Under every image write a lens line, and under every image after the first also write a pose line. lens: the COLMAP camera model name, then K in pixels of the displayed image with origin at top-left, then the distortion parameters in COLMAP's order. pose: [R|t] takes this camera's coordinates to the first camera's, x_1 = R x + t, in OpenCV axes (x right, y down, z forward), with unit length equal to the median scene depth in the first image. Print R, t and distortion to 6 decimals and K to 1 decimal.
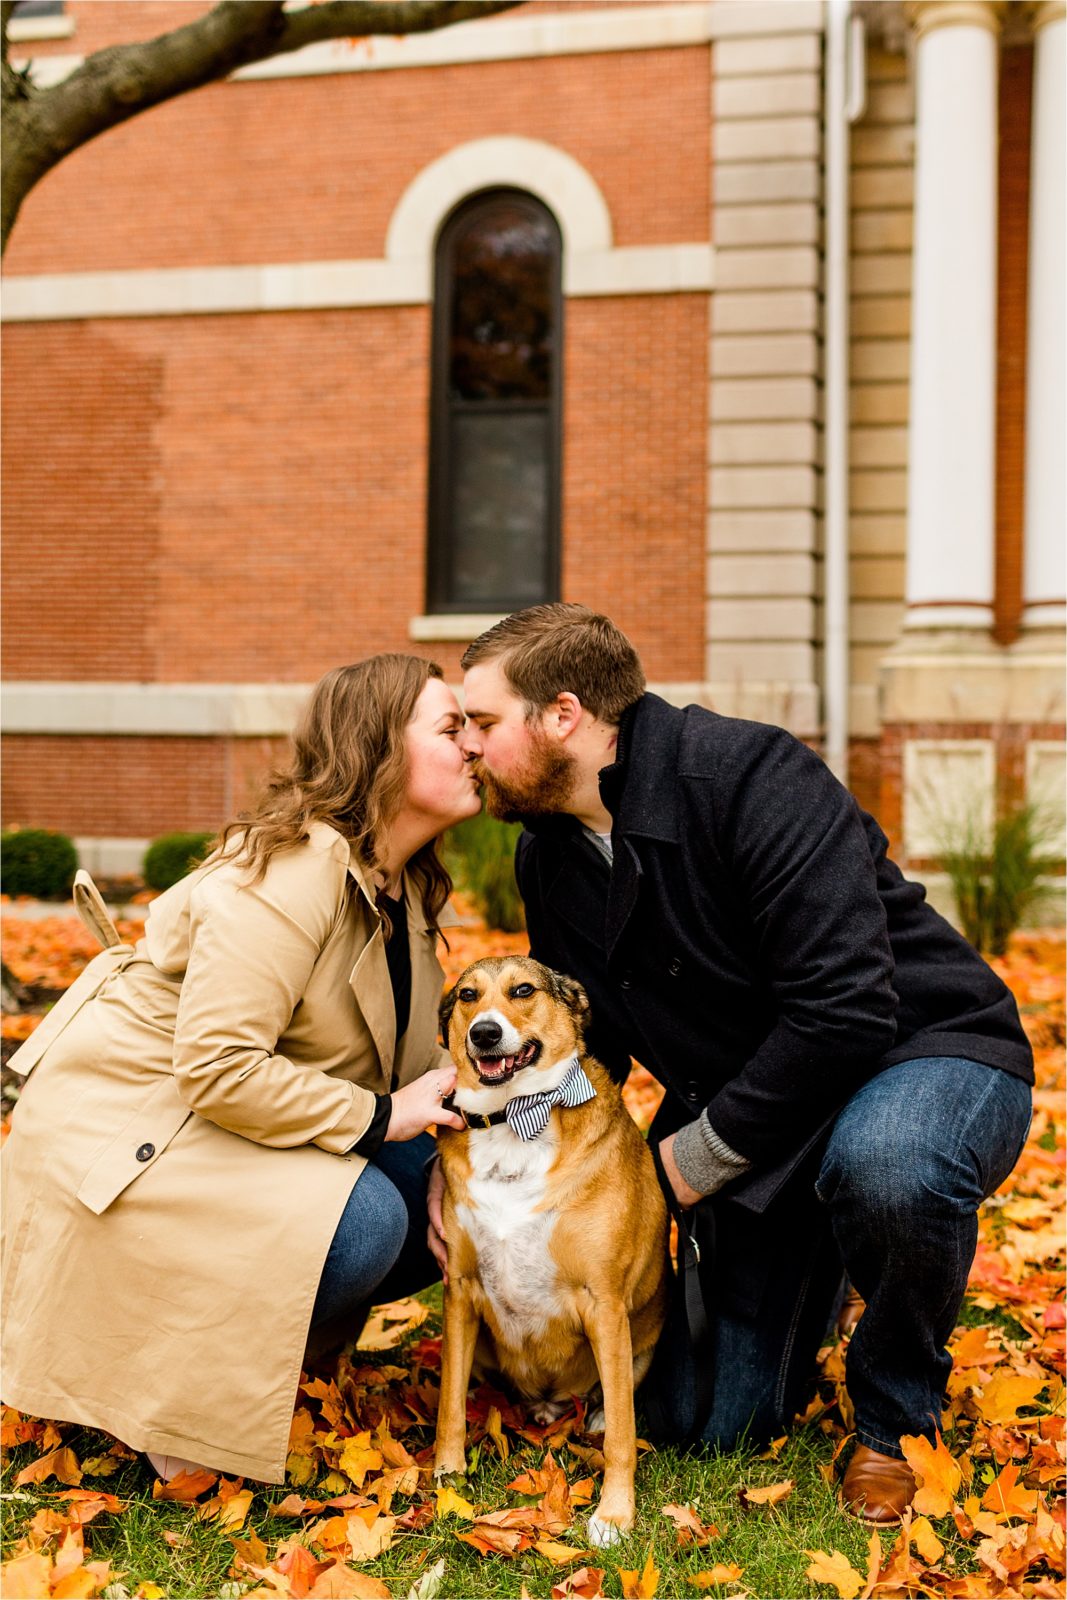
lens RADIAL K [[1717.6, 0, 586.3], [0, 1717.6, 741.9], [0, 0, 1]] dist [0.003517, 0.002062]
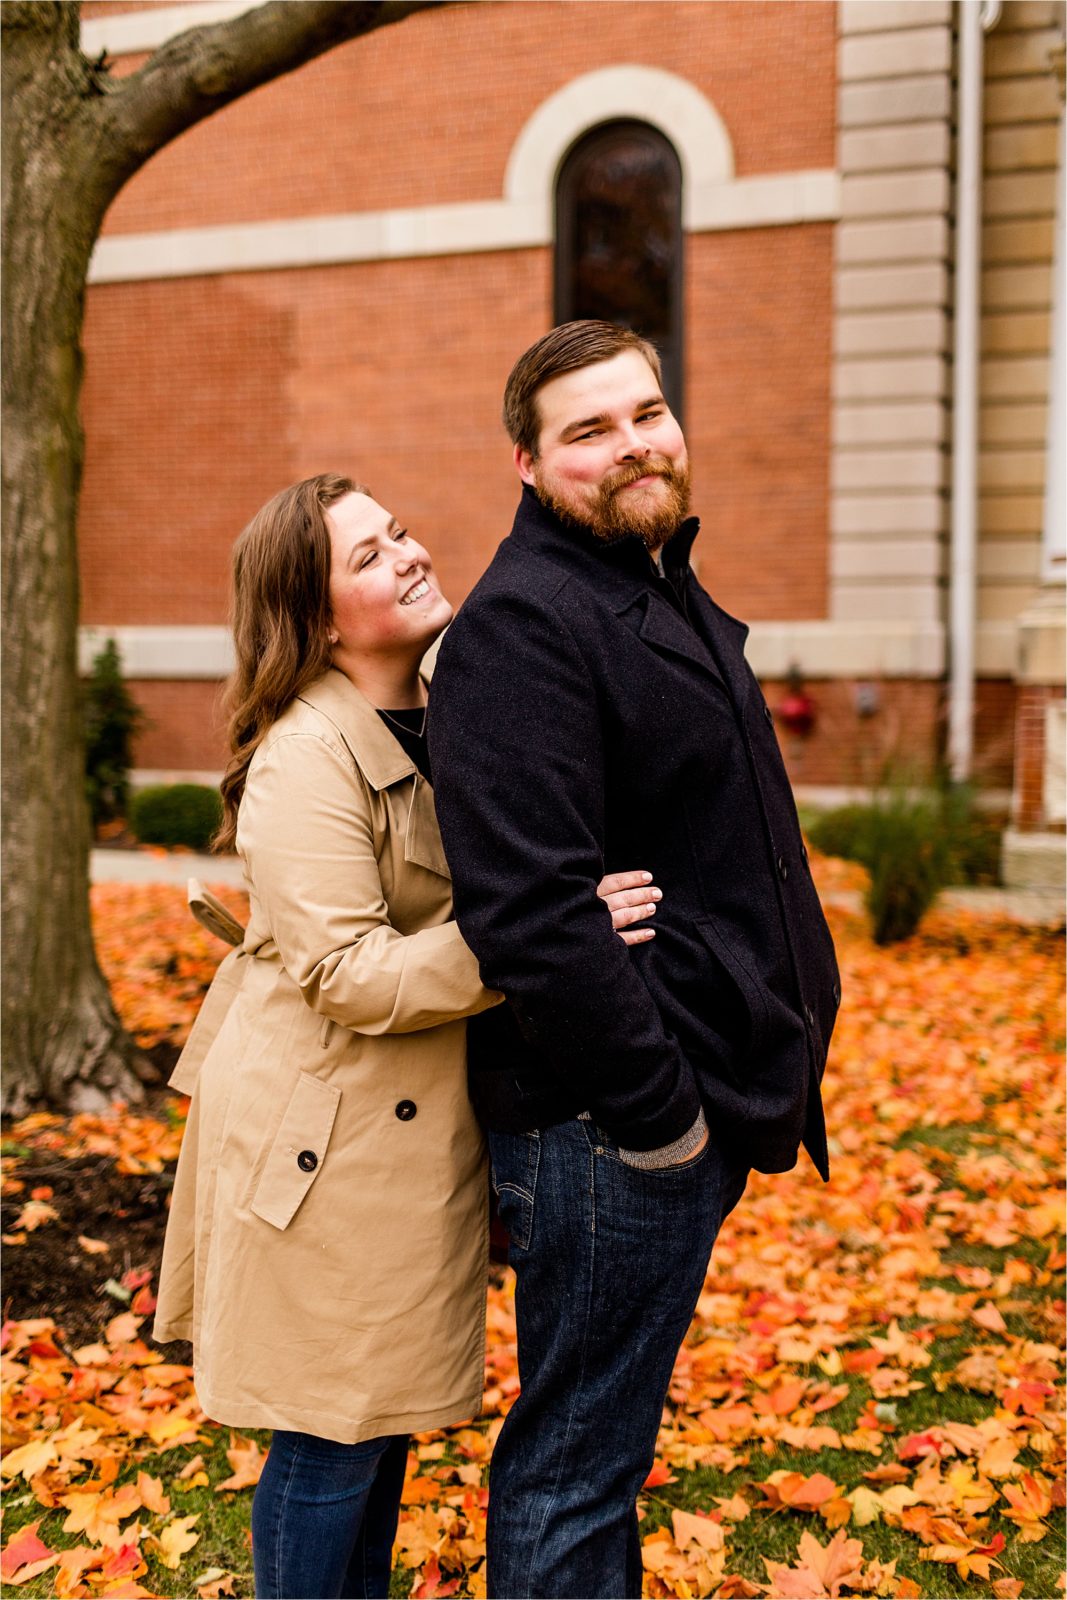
lens RADIAL K [[1531.8, 0, 532.0], [0, 1531.8, 793.2], [0, 0, 1]] dist [-0.000088, -0.000182]
pose [[0.994394, -0.007276, -0.105489, -0.010186], [0.019465, 0.993177, 0.114982, -0.041246], [0.103932, -0.116391, 0.987751, 0.081195]]
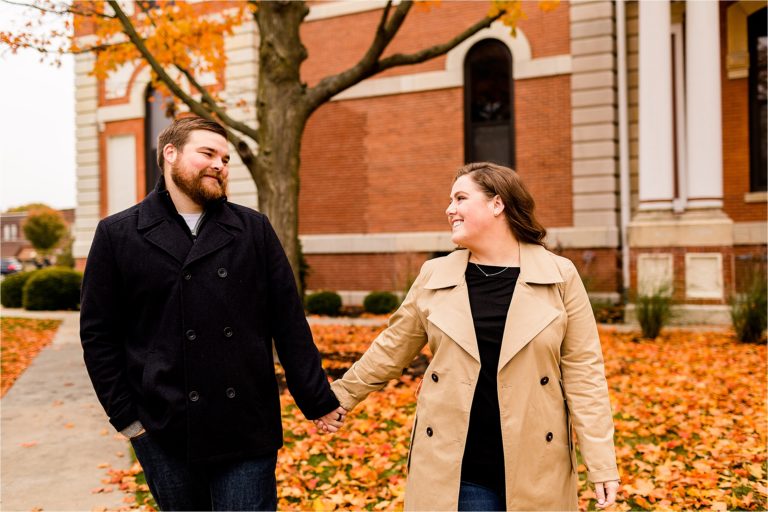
lens RADIAL K [[758.4, 0, 384.3], [0, 758.4, 255.9], [0, 0, 1]] dist [-0.001891, -0.010721]
pose [[0.968642, -0.031006, -0.246517, 0.072558], [0.039776, 0.998738, 0.030674, -0.037127], [0.245255, -0.039517, 0.968653, -0.167025]]
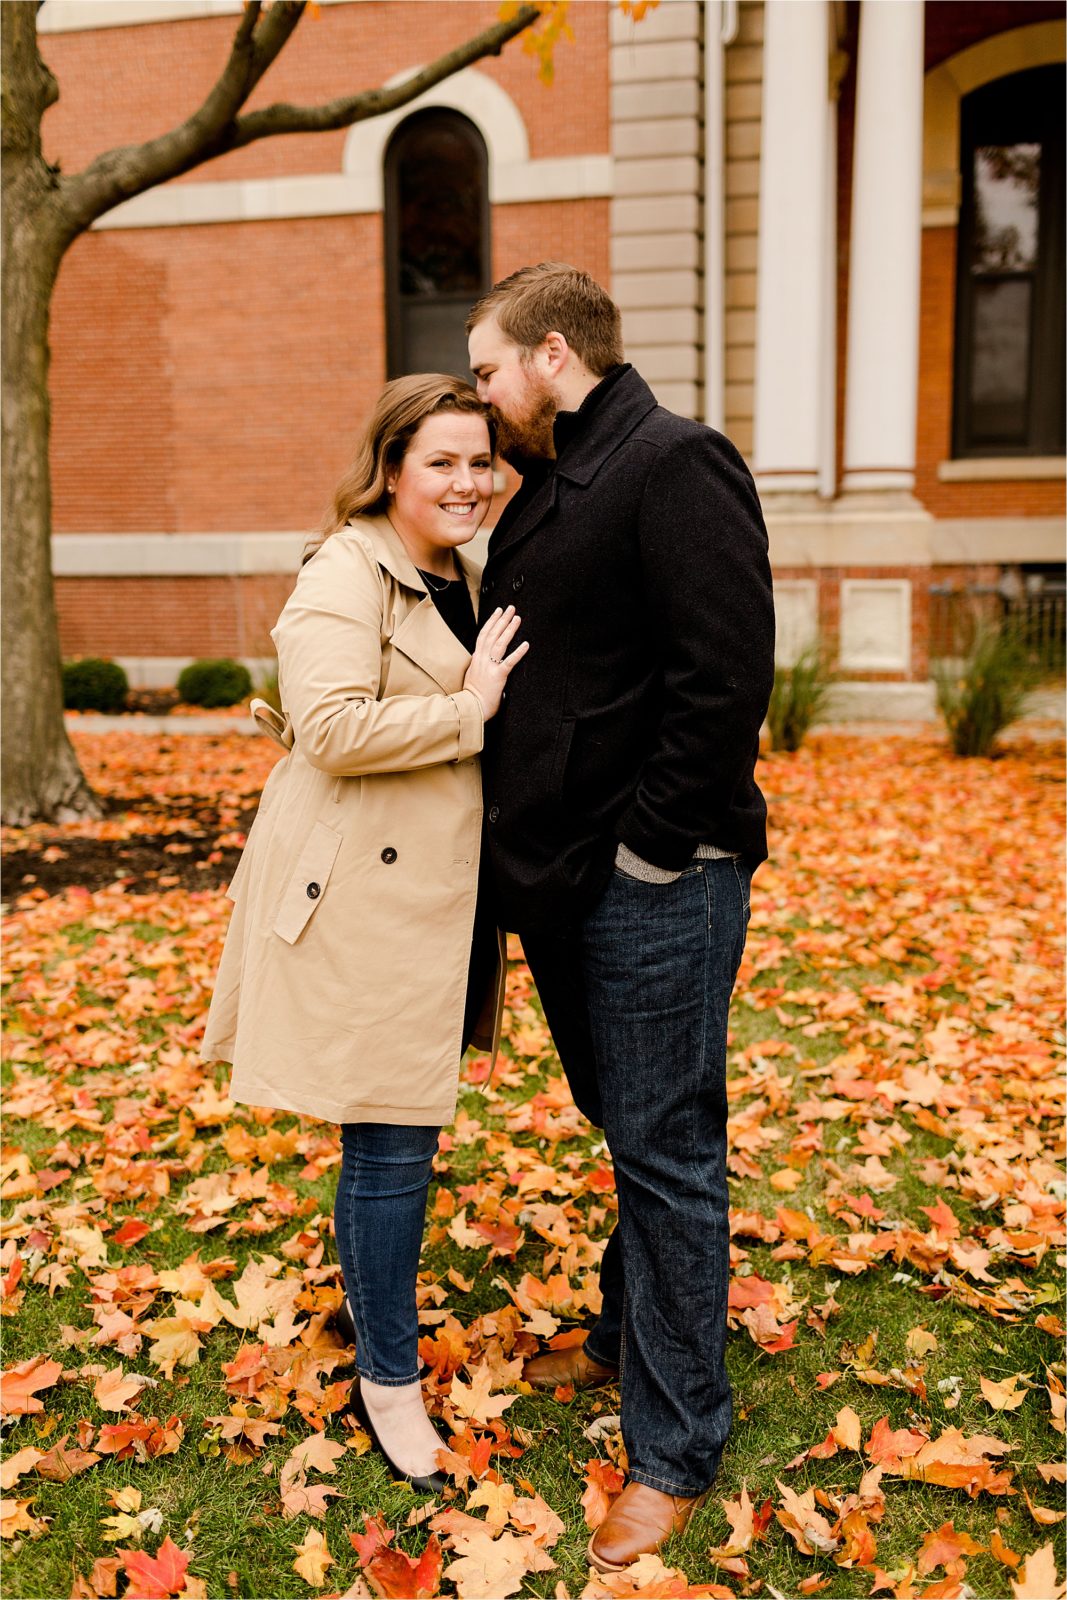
lens RADIAL K [[1506.1, 0, 529.3], [0, 1506.1, 797.7], [0, 0, 1]] dist [0.002581, -0.004177]
pose [[0.999404, -0.021758, -0.026804, 0.034062], [0.026186, 0.983713, 0.177829, -0.035368], [0.022498, -0.178425, 0.983696, -0.121532]]
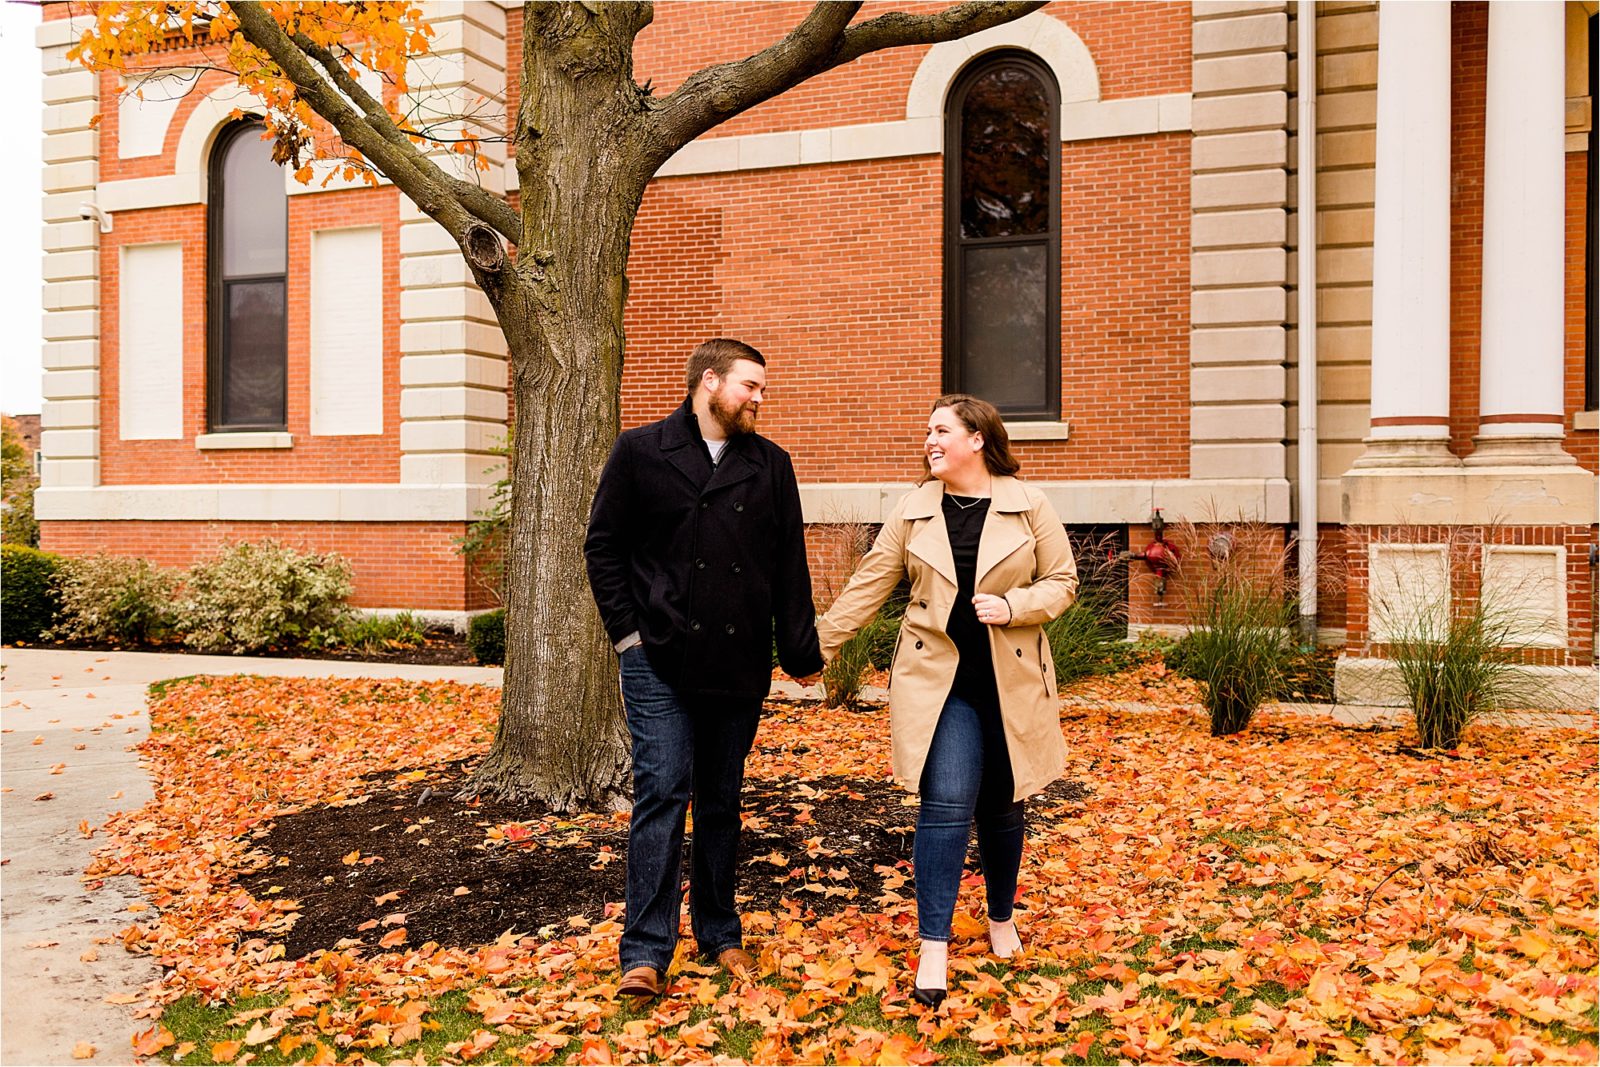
lens RADIAL K [[1531.8, 0, 803.7], [0, 1531.8, 532.1], [0, 0, 1]] dist [-0.000088, -0.000182]
pose [[0.984155, -0.011154, -0.176960, -0.002955], [0.017327, 0.999293, 0.033377, -0.036125], [0.176462, -0.035915, 0.983652, -0.052388]]
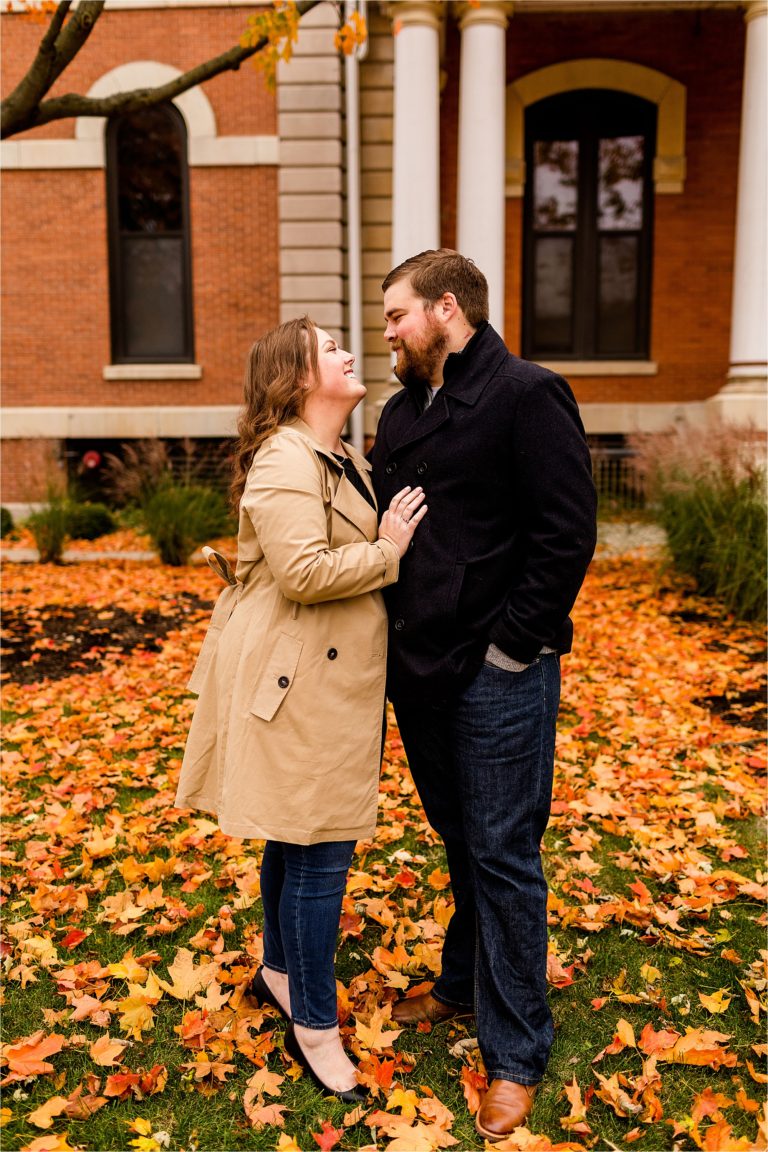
lens RADIAL K [[1117.6, 0, 377.4], [0, 1117.6, 580.2], [0, 0, 1]] dist [0.005558, -0.006130]
pose [[0.989361, -0.037436, 0.140579, 0.000601], [0.014318, 0.986689, 0.161987, -0.040275], [-0.144772, -0.158251, 0.976728, -0.131500]]
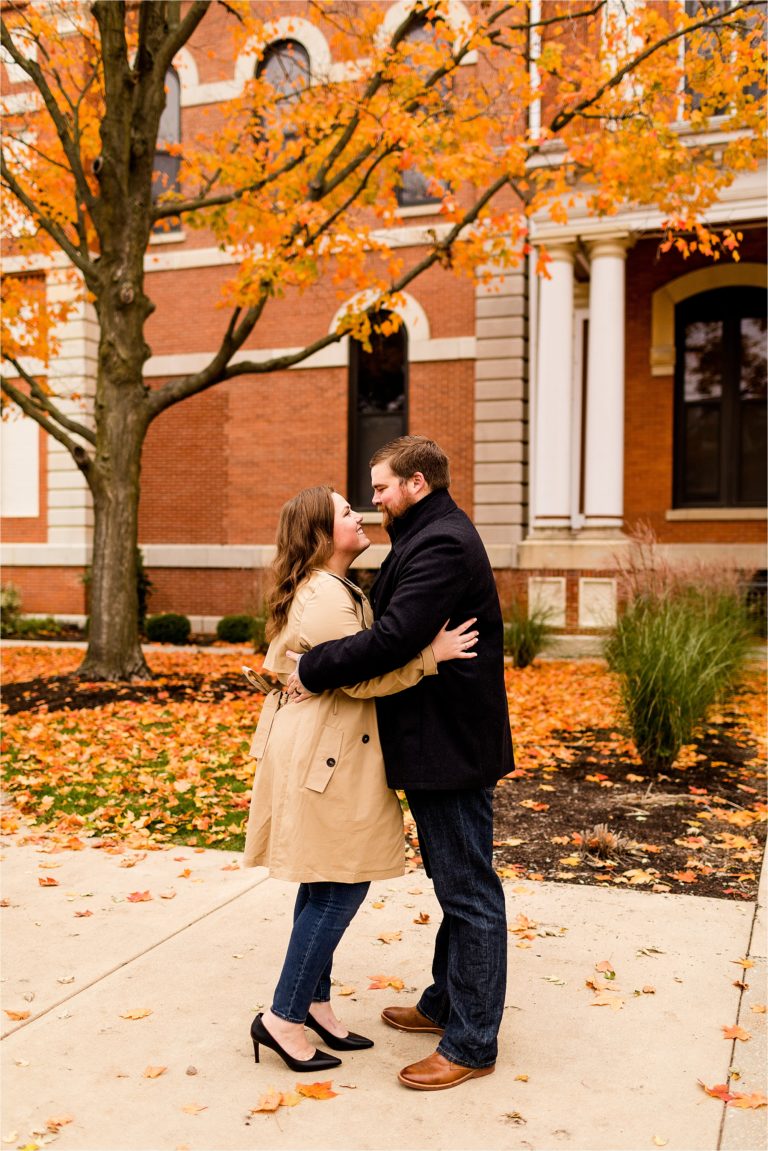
lens RADIAL K [[1136.6, 0, 387.9], [0, 1136.6, 589.9], [0, 0, 1]] dist [-0.001891, -0.010721]
pose [[0.989290, -0.005281, -0.145865, 0.167472], [0.012022, 0.998898, 0.045372, -0.041800], [0.145464, -0.046639, 0.988264, -0.412693]]
